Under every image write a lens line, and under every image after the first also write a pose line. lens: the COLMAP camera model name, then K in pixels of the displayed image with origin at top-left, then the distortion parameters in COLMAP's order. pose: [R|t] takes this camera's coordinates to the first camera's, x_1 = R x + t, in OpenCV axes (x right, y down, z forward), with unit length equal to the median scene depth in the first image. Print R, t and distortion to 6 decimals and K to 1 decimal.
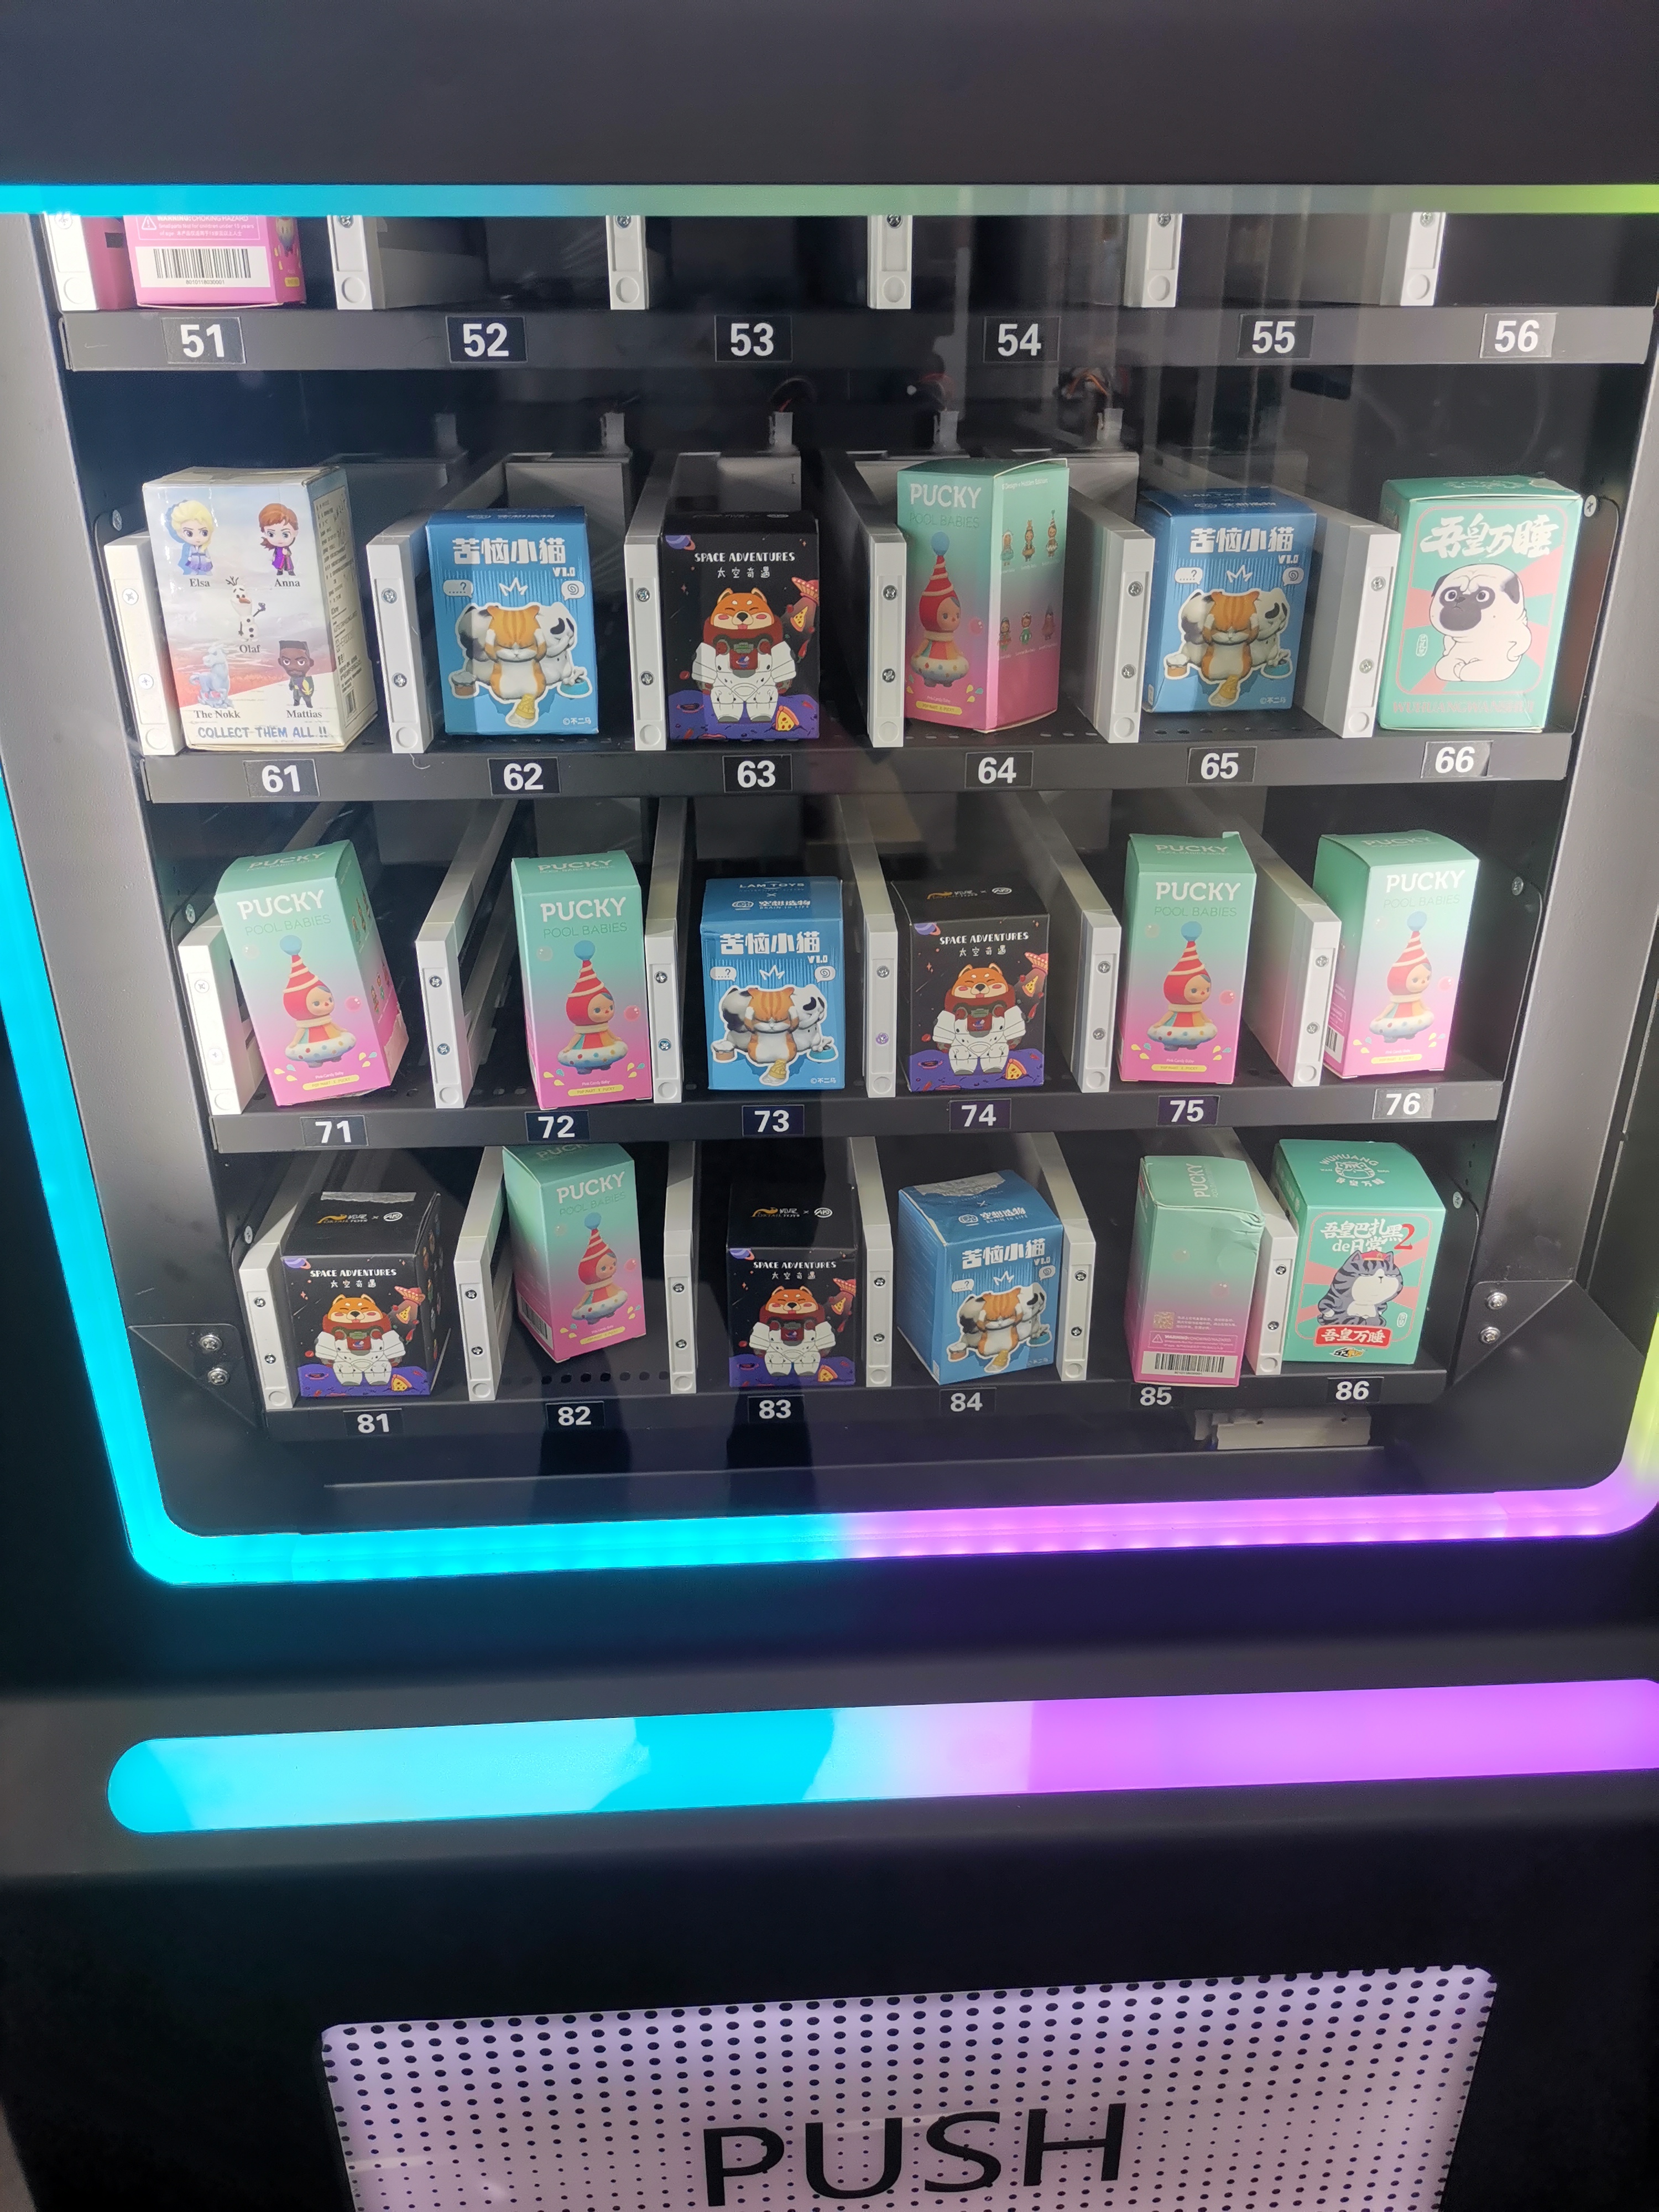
lens RADIAL K [[1692.5, 0, 820.9], [0, 1692.5, 1095.1], [0, 0, 1]] dist [0.161317, -0.271975]
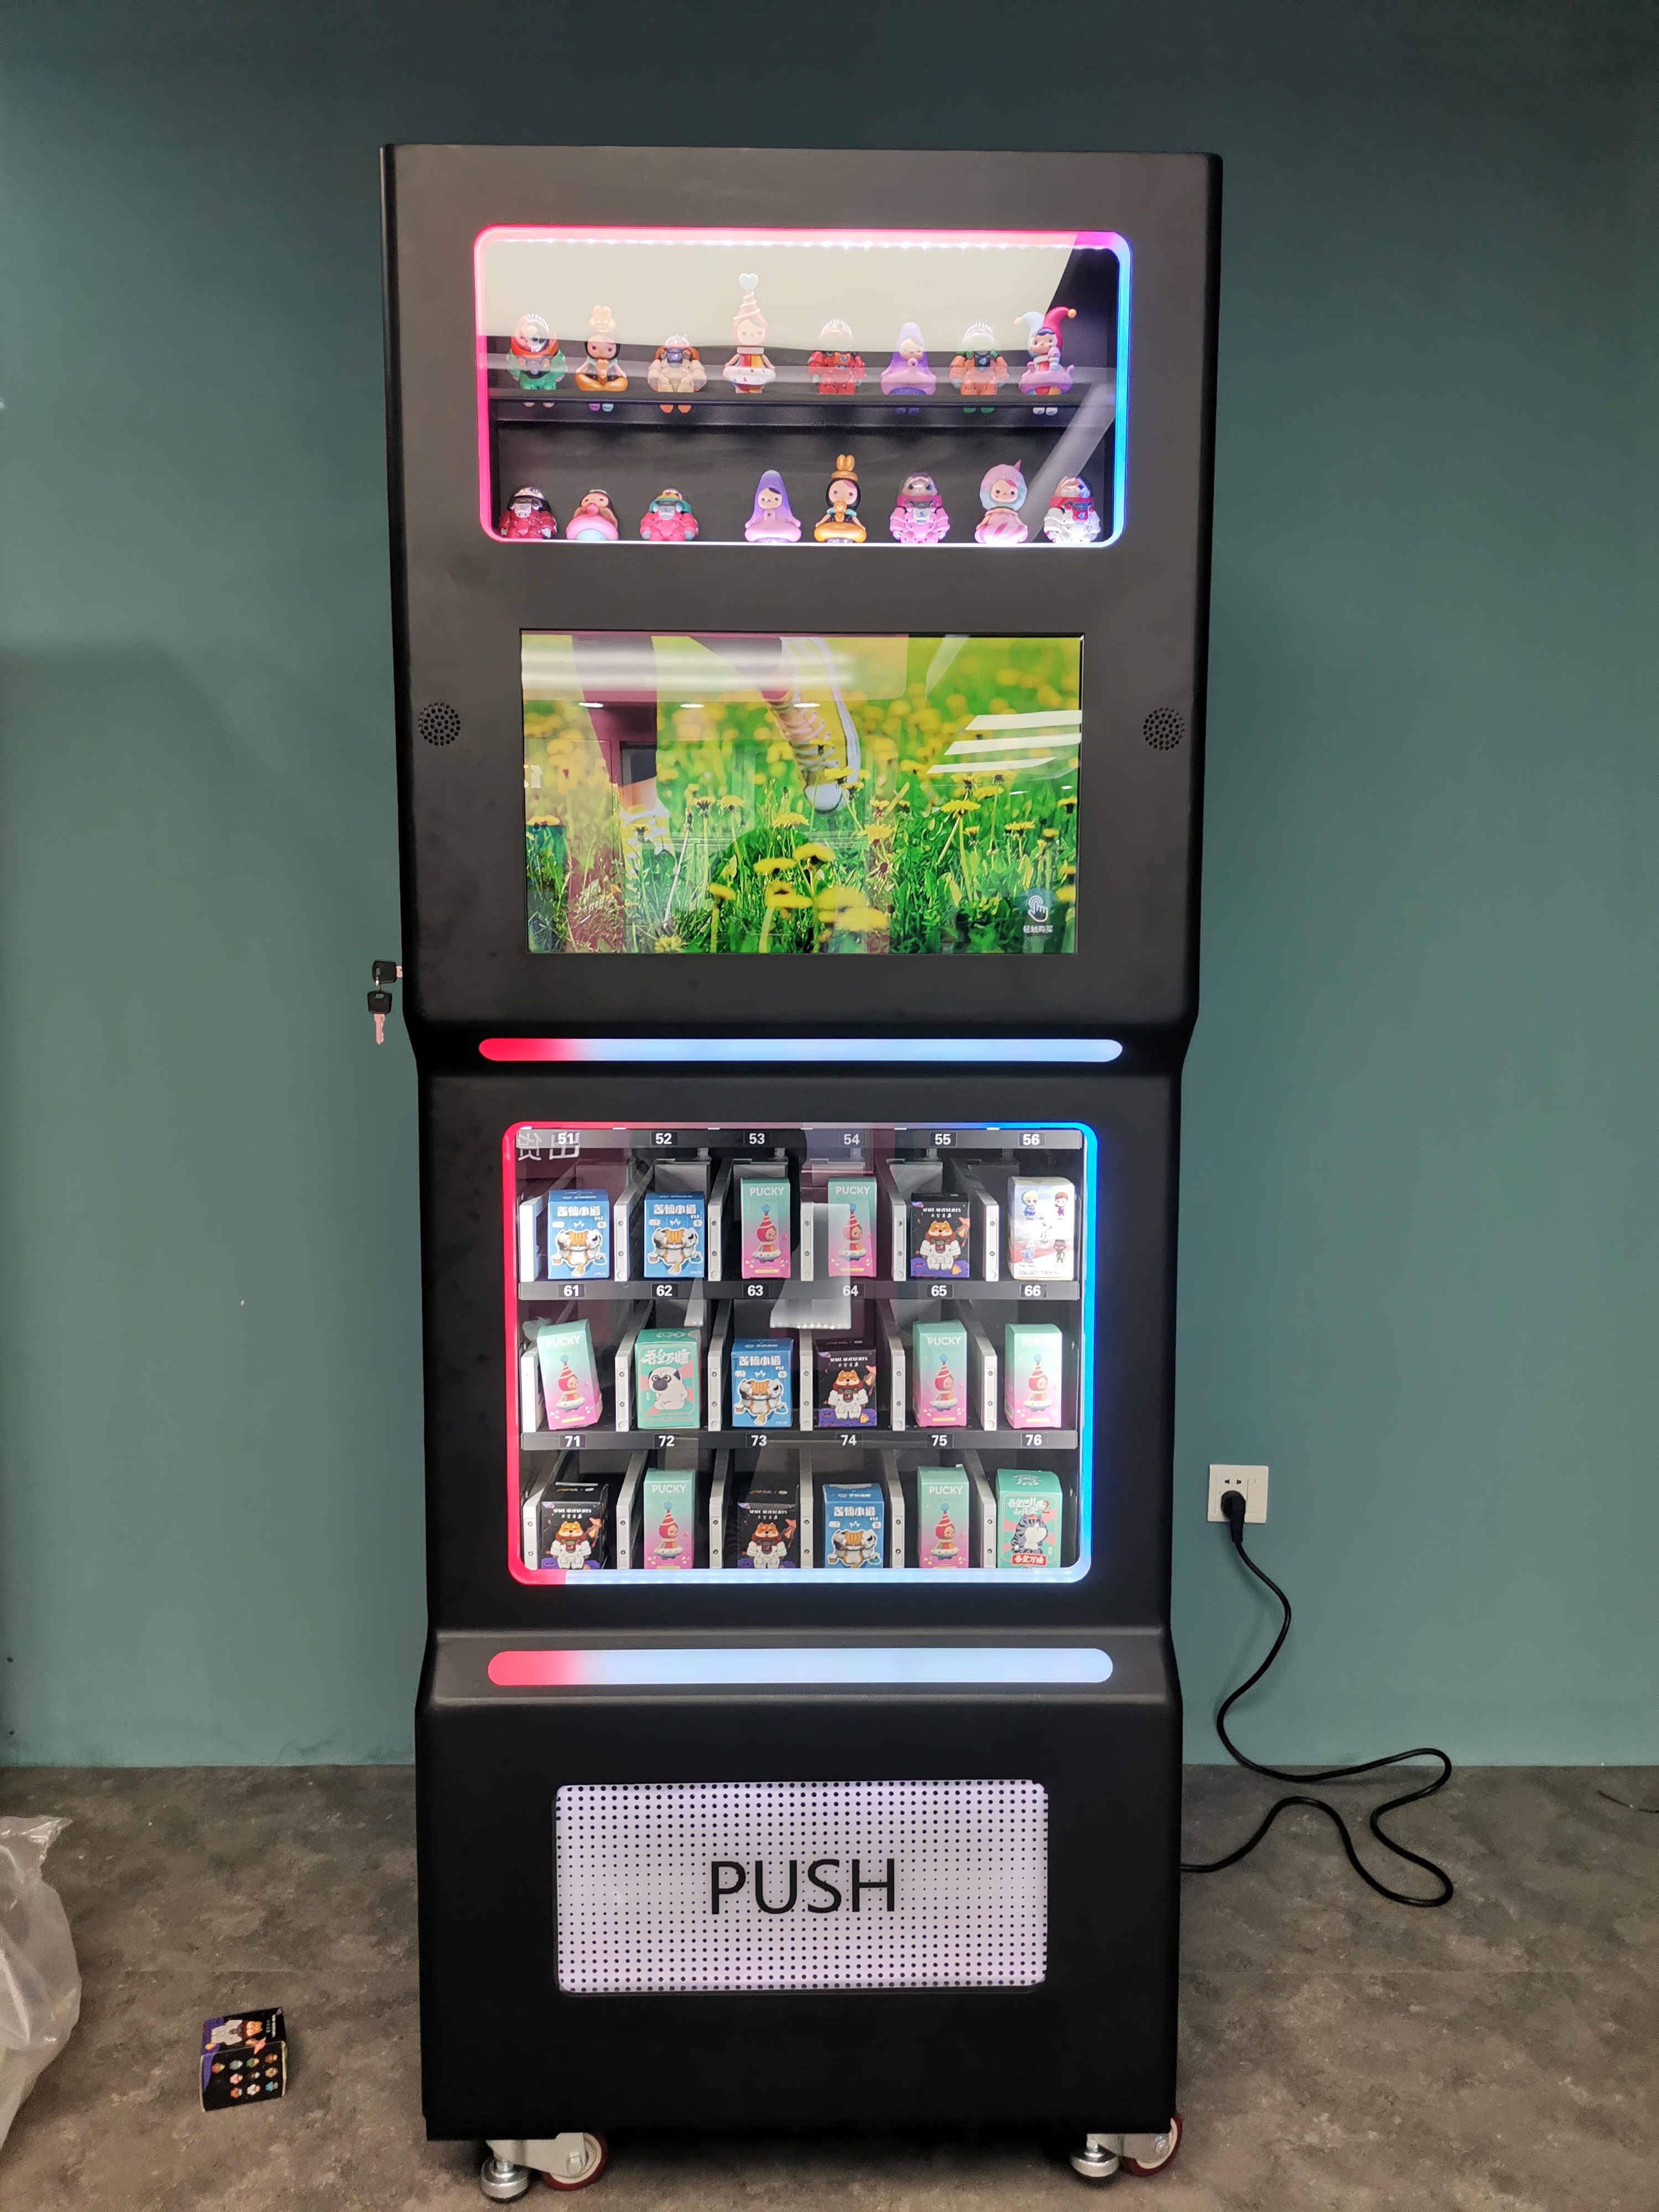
lens RADIAL K [[1692.5, 0, 820.9], [0, 1692.5, 1095.1], [0, 0, 1]] dist [0.161317, -0.271975]
pose [[0.999343, 0.007635, -0.035424, 0.136820], [-0.019404, 0.938348, -0.345148, 0.381233], [0.030605, 0.345609, 0.937879, -1.362461]]
